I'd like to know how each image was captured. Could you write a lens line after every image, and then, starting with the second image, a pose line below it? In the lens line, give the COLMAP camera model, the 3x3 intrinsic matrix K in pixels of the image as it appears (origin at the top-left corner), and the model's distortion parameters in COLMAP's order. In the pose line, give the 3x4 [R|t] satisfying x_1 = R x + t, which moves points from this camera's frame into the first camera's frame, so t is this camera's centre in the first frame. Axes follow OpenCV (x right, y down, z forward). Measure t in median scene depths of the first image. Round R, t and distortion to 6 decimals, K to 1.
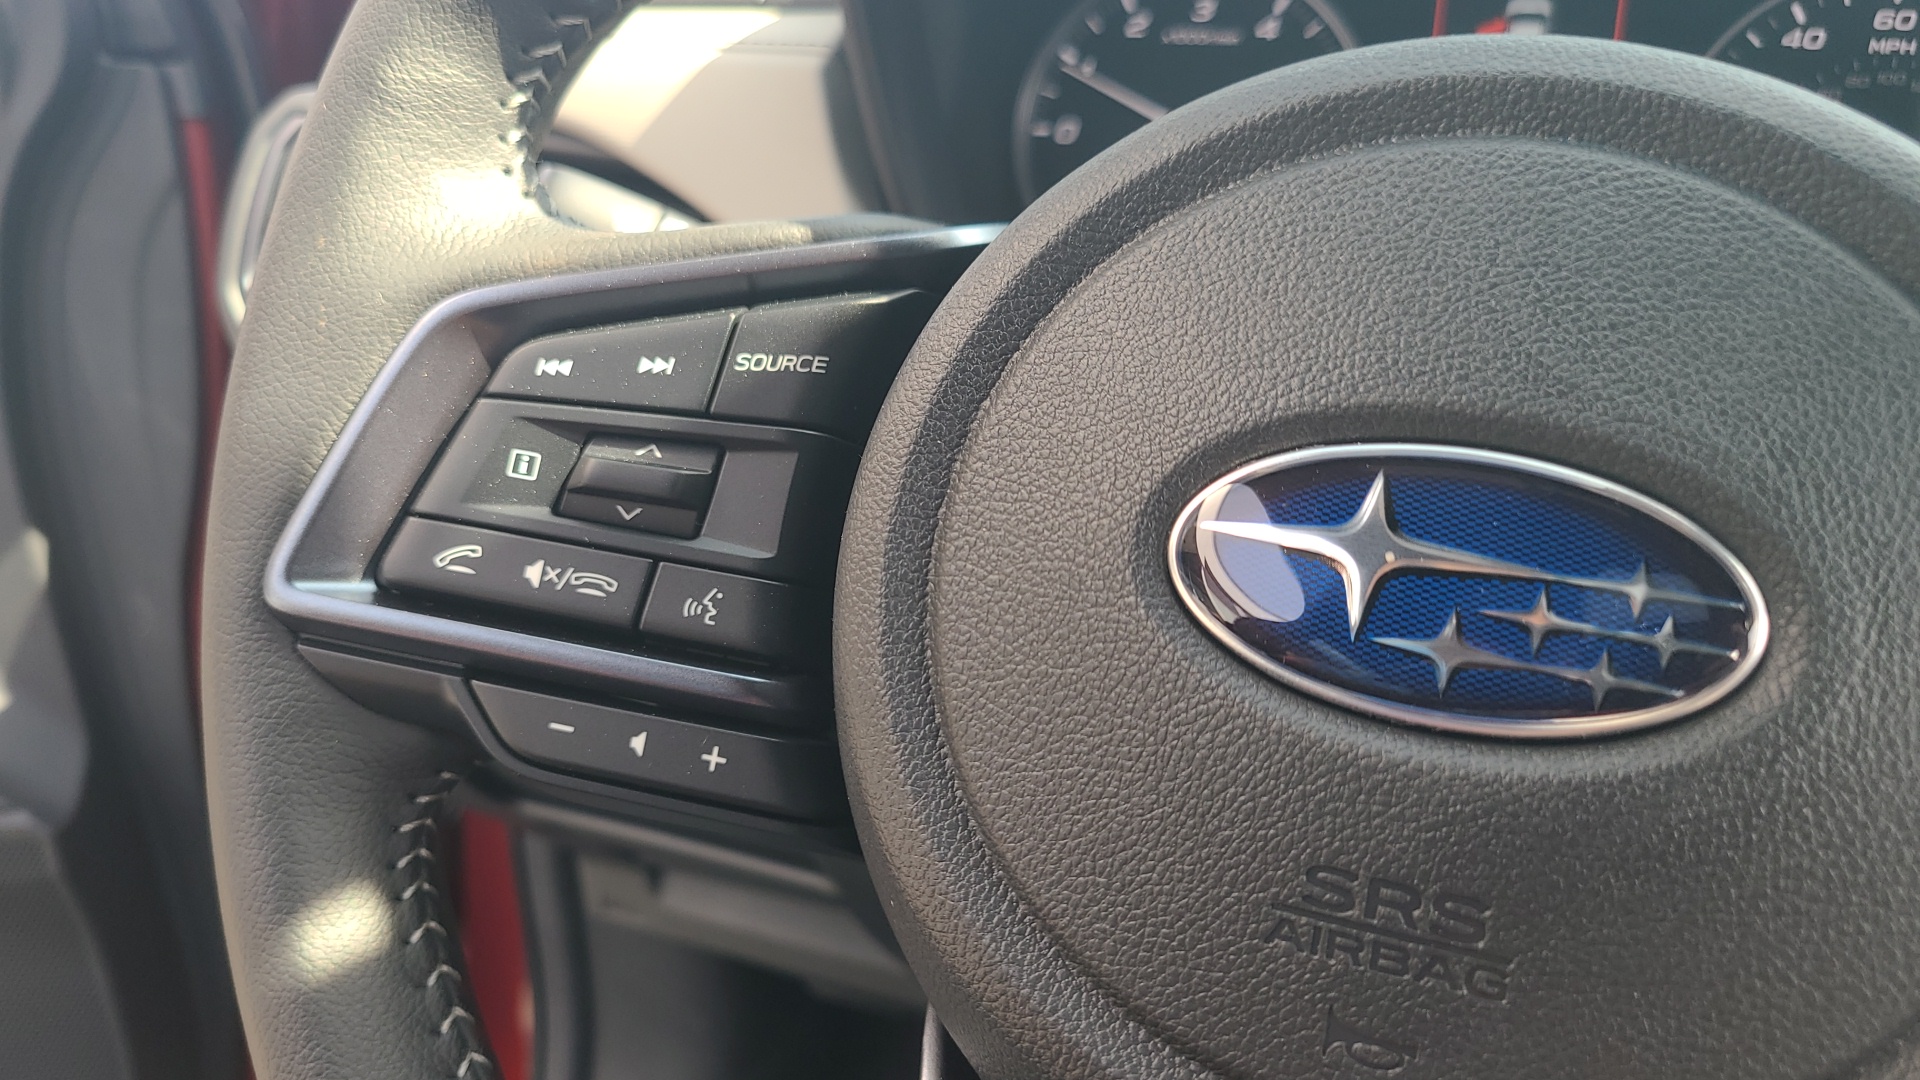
lens RADIAL K [[1514.1, 0, 948.7], [0, 1514.1, 532.1], [0, 0, 1]] dist [0.007813, -0.000361]
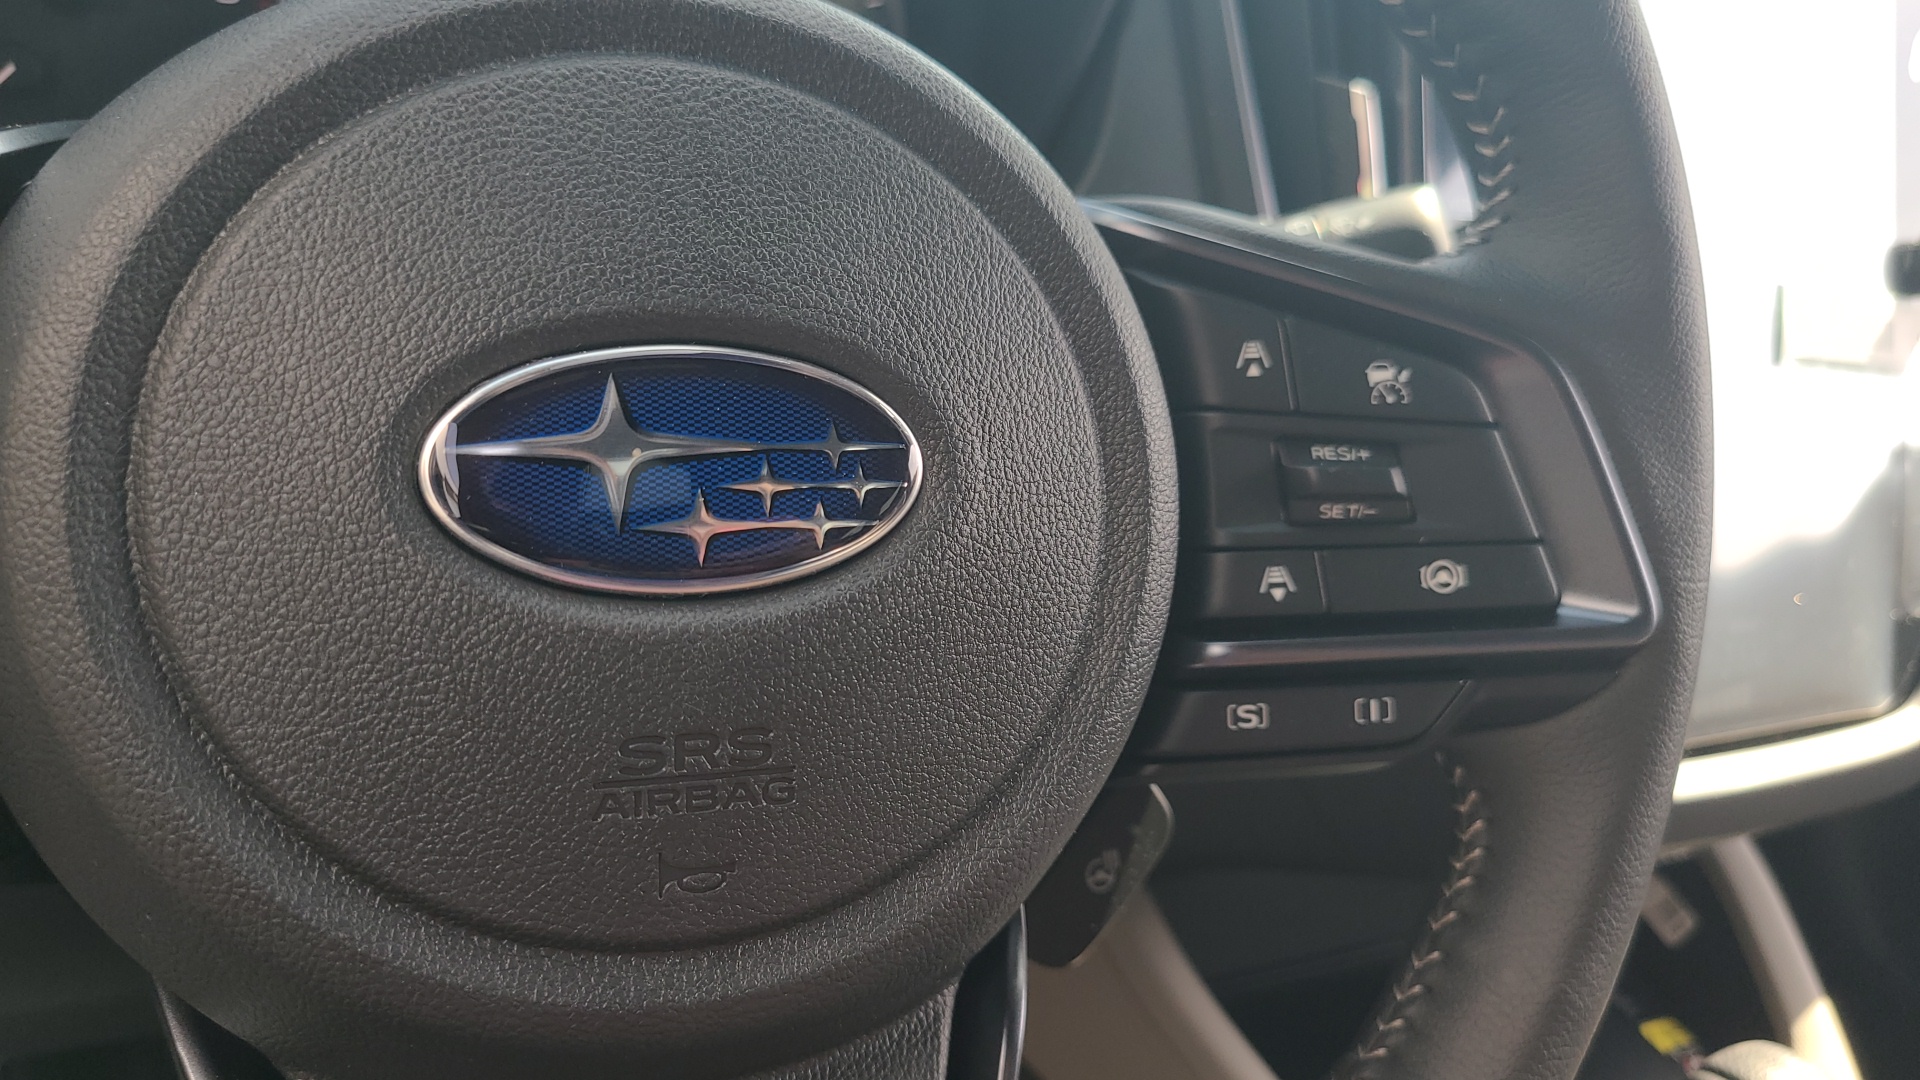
lens RADIAL K [[1514.1, 0, 948.7], [0, 1514.1, 532.1], [0, 0, 1]] dist [0.007813, -0.000361]
pose [[0.740534, -0.205988, 0.639671, -0.243870], [0.130528, 0.977825, 0.163772, -0.073717], [-0.659221, -0.037784, 0.750999, 0.018287]]
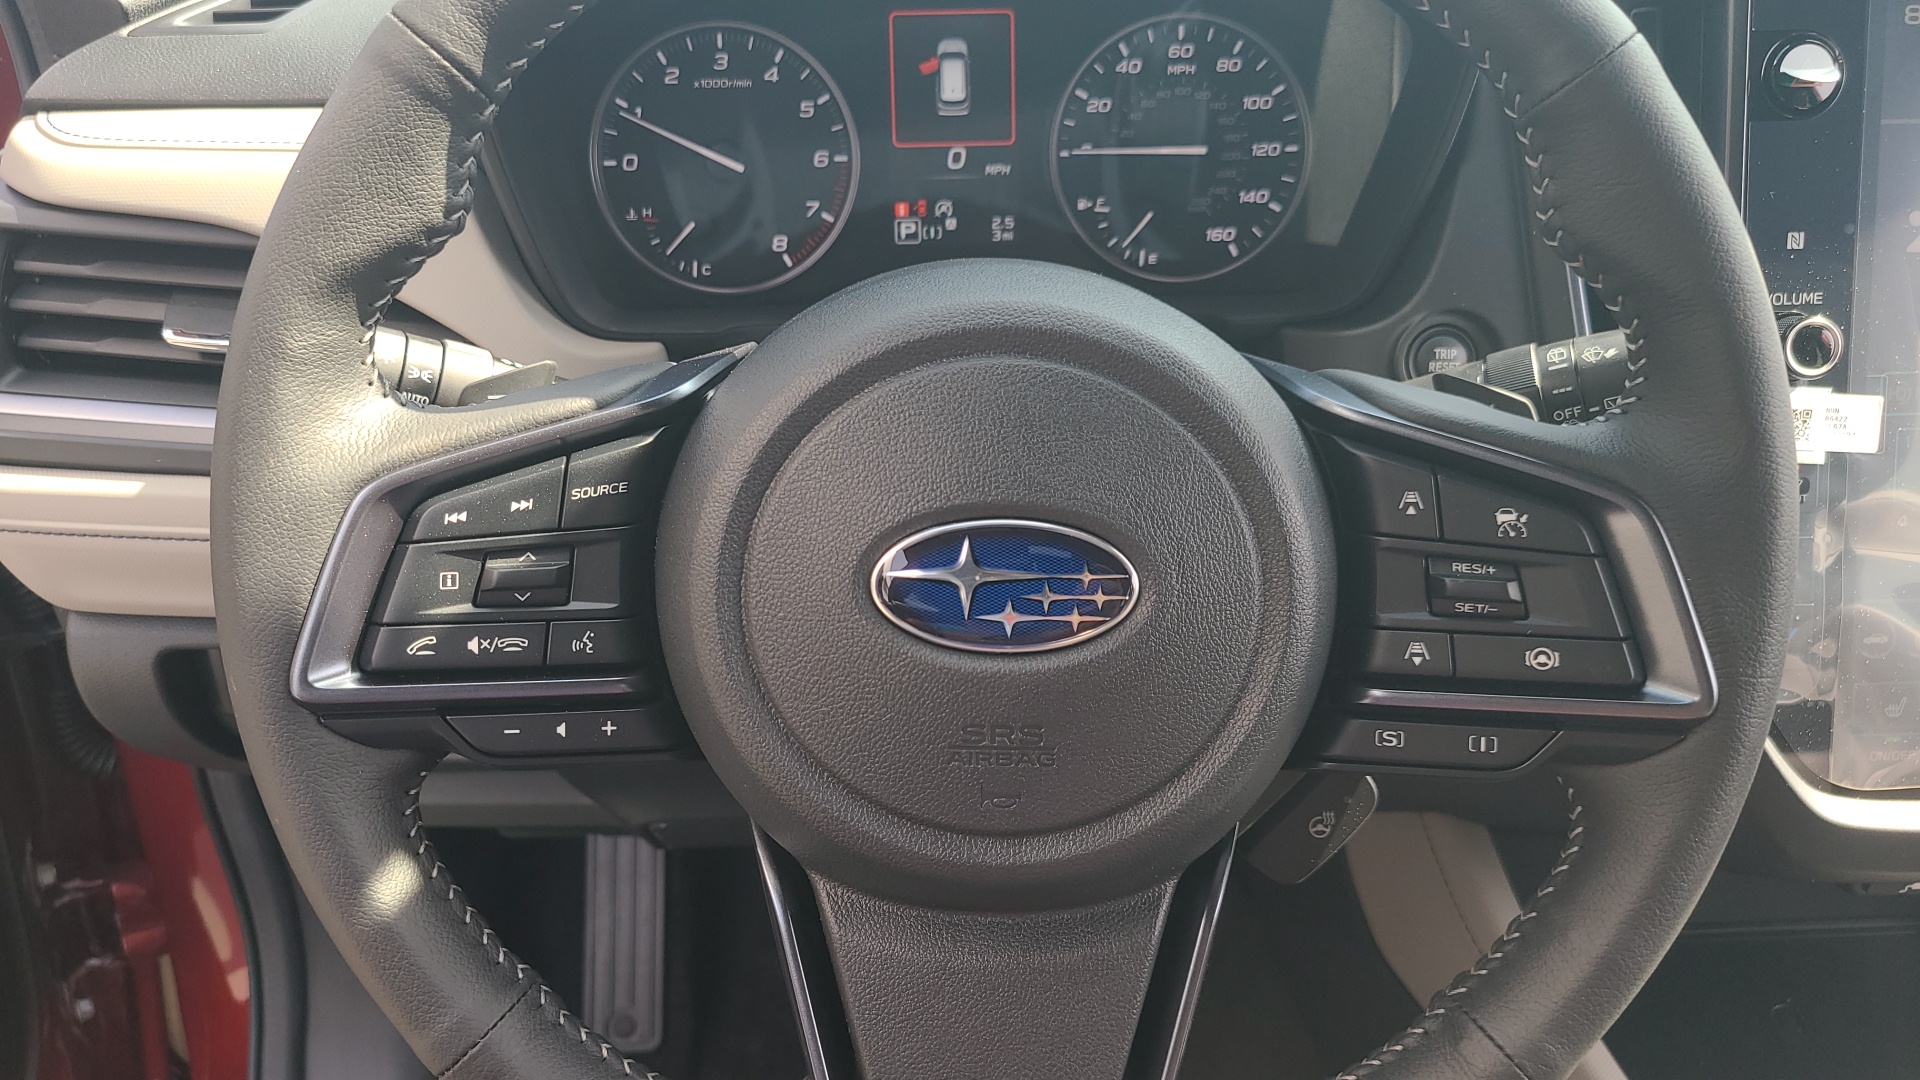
lens RADIAL K [[1457.7, 0, 945.0], [0, 1457.7, 548.4], [0, 0, 1]] dist [0.060675, -0.046375]
pose [[0.929292, -0.195292, 0.313494, -0.358872], [0.141775, 0.972368, 0.185475, -0.384511], [-0.341053, -0.127915, 0.931301, -0.823224]]
